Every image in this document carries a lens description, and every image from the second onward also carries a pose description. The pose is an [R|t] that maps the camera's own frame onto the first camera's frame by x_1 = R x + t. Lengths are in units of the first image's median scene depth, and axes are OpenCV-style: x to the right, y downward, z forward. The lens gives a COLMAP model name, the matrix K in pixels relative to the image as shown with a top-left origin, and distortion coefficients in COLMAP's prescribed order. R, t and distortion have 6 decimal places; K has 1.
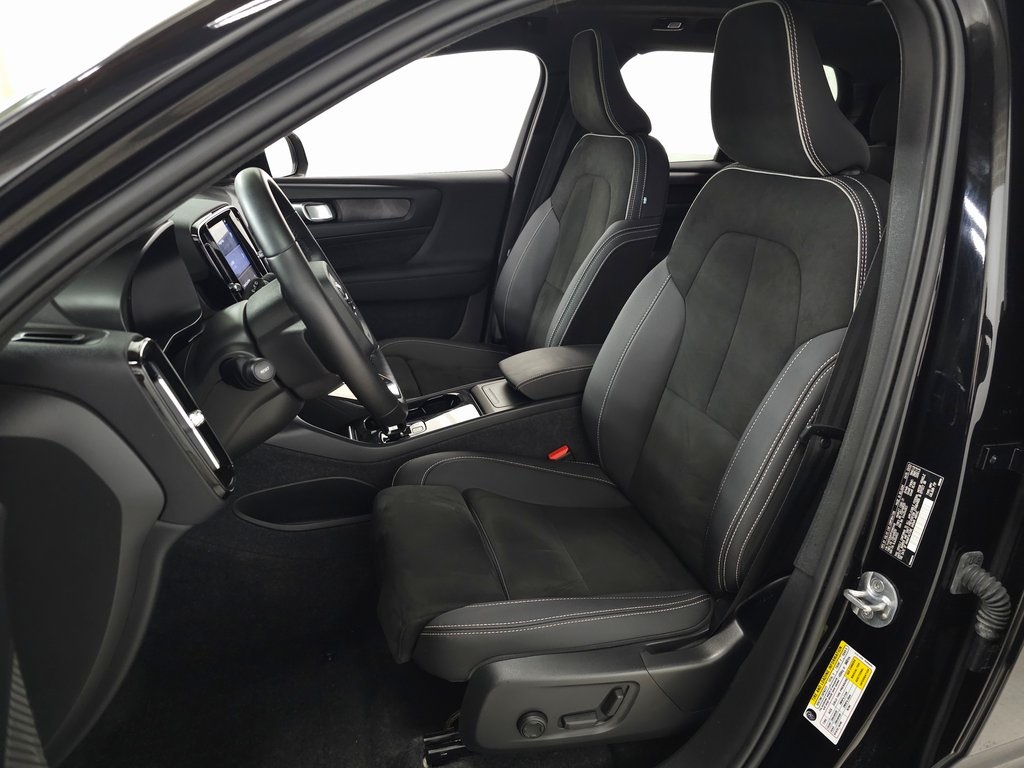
lens RADIAL K [[703.8, 0, 510.1], [0, 703.8, 379.6], [0, 0, 1]] dist [0.056351, -0.066336]
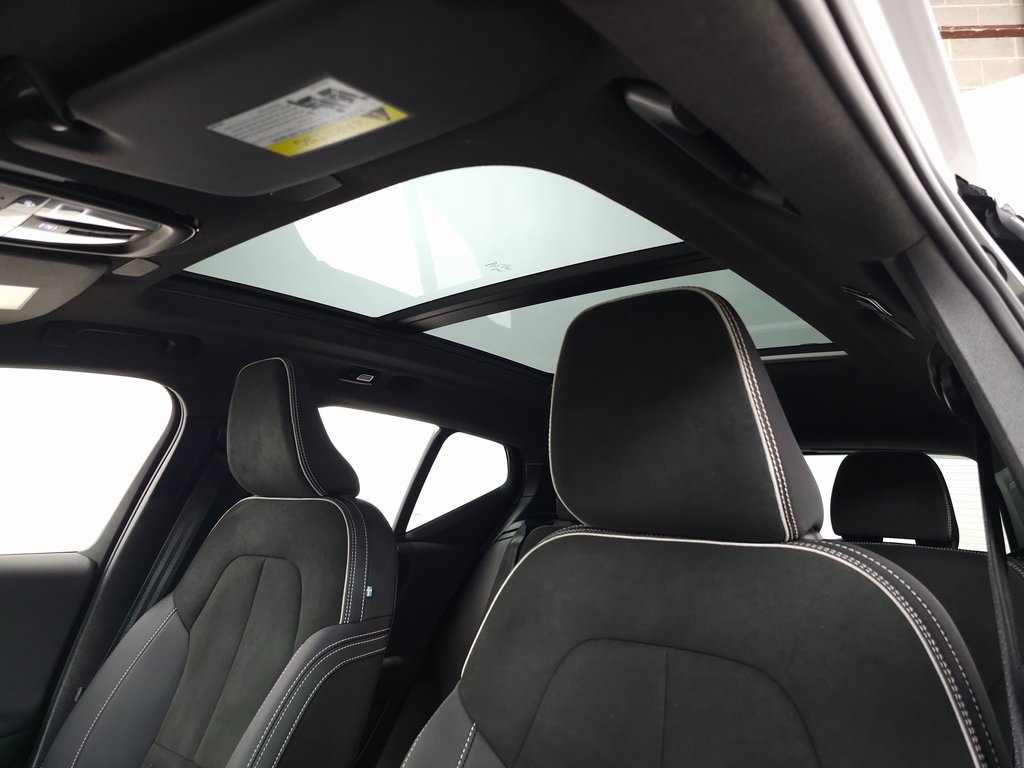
lens RADIAL K [[703.8, 0, 510.1], [0, 703.8, 379.6], [0, 0, 1]] dist [0.056351, -0.066336]
pose [[0.834156, 0.128997, 0.536230, -0.062279], [0.165976, 0.868479, -0.467115, -0.085651], [-0.525961, 0.478649, 0.703037, 0.336384]]
